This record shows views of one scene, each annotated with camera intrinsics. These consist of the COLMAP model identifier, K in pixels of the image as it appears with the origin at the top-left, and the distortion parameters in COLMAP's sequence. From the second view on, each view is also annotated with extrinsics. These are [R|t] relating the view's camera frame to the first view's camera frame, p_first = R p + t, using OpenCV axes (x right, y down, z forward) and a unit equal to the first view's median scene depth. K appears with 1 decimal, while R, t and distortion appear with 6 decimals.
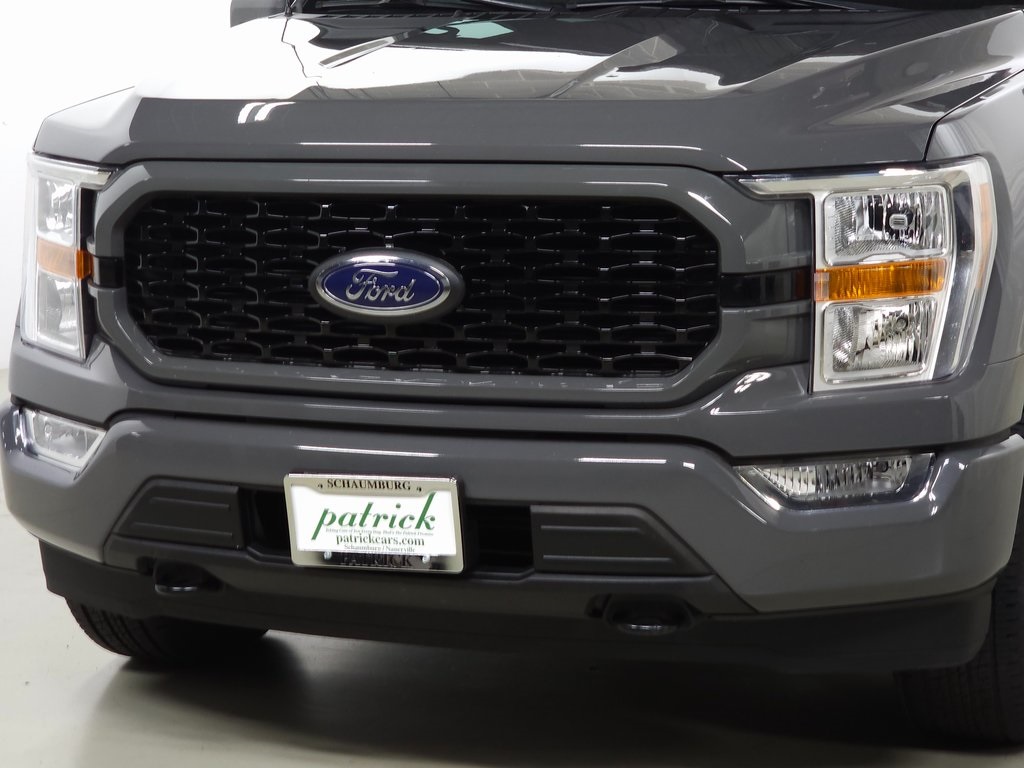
lens RADIAL K [[2308.1, 0, 512.0], [0, 2308.1, 384.0], [0, 0, 1]] dist [-0.844408, 10.127007]
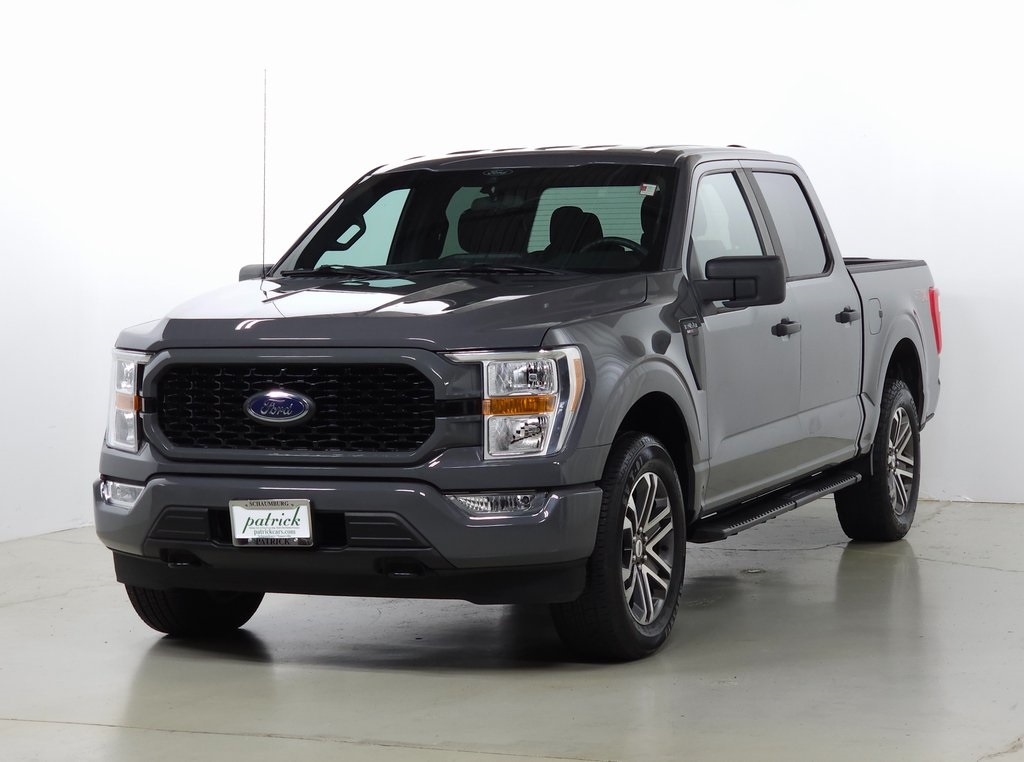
lens RADIAL K [[2288.1, 0, 512.0], [0, 2288.1, 381.0], [0, 0, 1]] dist [-0.329161, 0.250887]
pose [[0.998602, 0.004504, -0.052676, 0.259179], [-0.010711, 0.992936, -0.118166, 0.171749], [0.051771, 0.118565, 0.991596, -1.012127]]
